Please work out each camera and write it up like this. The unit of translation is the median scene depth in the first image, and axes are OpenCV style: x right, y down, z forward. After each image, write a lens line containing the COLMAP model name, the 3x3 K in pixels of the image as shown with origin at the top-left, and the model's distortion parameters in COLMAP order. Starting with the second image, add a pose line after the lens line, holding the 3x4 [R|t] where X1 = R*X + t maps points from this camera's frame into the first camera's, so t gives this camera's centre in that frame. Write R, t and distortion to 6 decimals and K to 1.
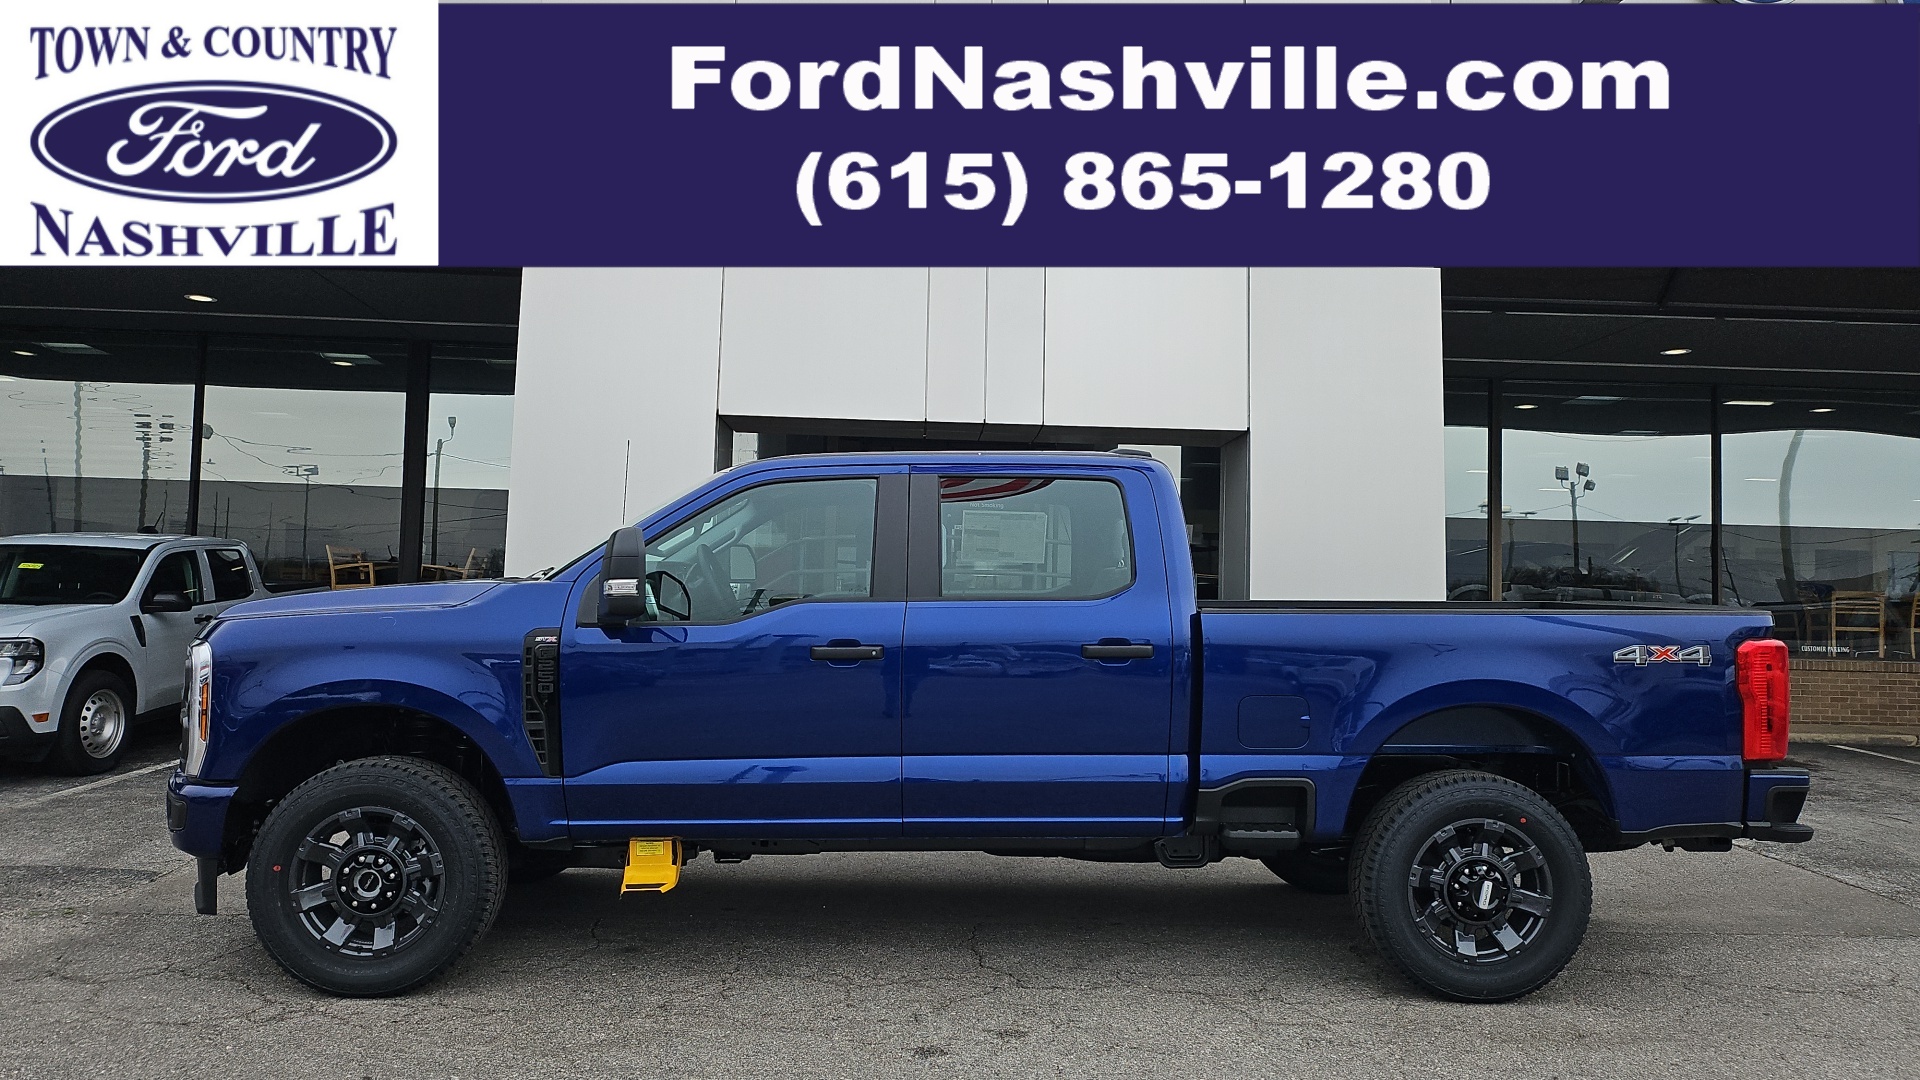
lens RADIAL K [[1338.4, 0, 962.2], [0, 1338.4, 545.1], [0, 0, 1]] dist [0.020776, -0.003647]
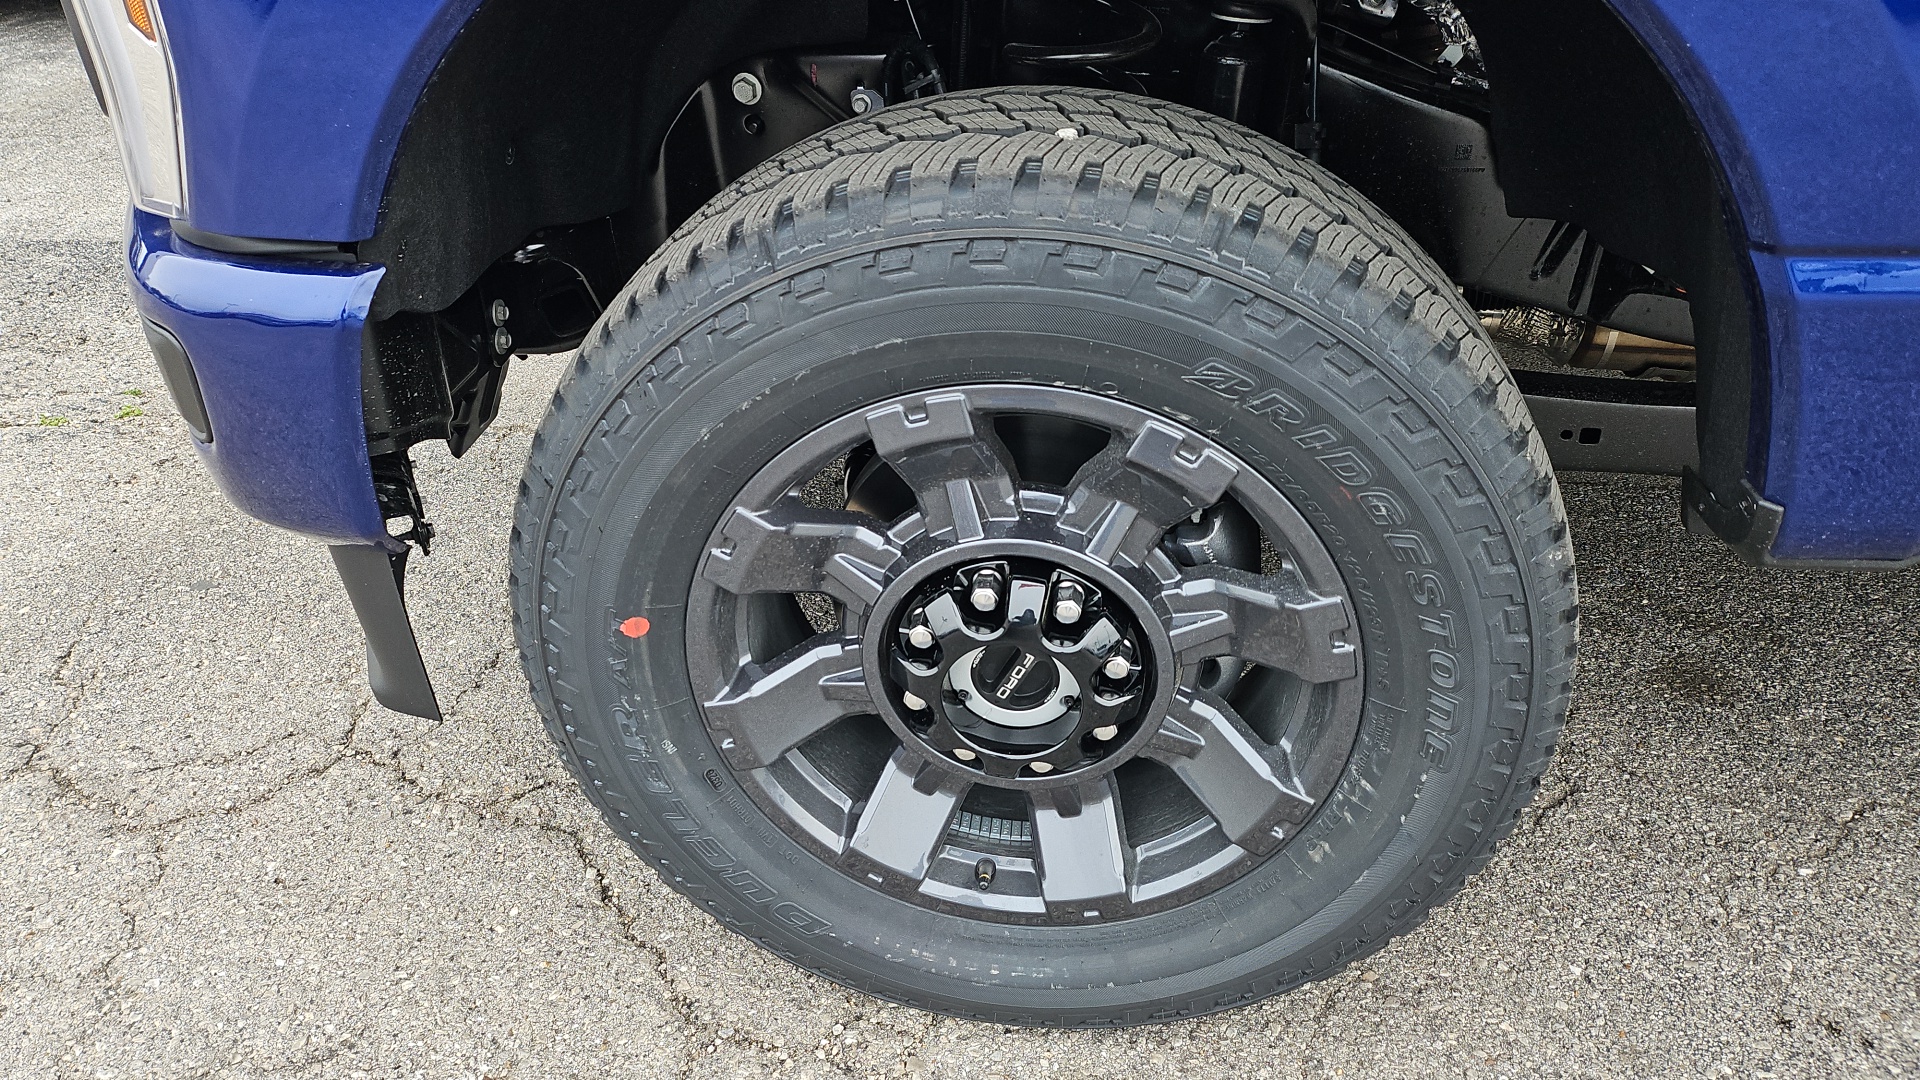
lens RADIAL K [[1338.4, 0, 969.3], [0, 1338.4, 543.1], [0, 0, 1]] dist [0.020776, -0.003647]
pose [[0.983451, 0.053026, -0.173244, -0.411488], [0.048573, 0.844040, 0.534076, 0.108715], [0.174544, -0.533653, 0.827496, 0.823661]]
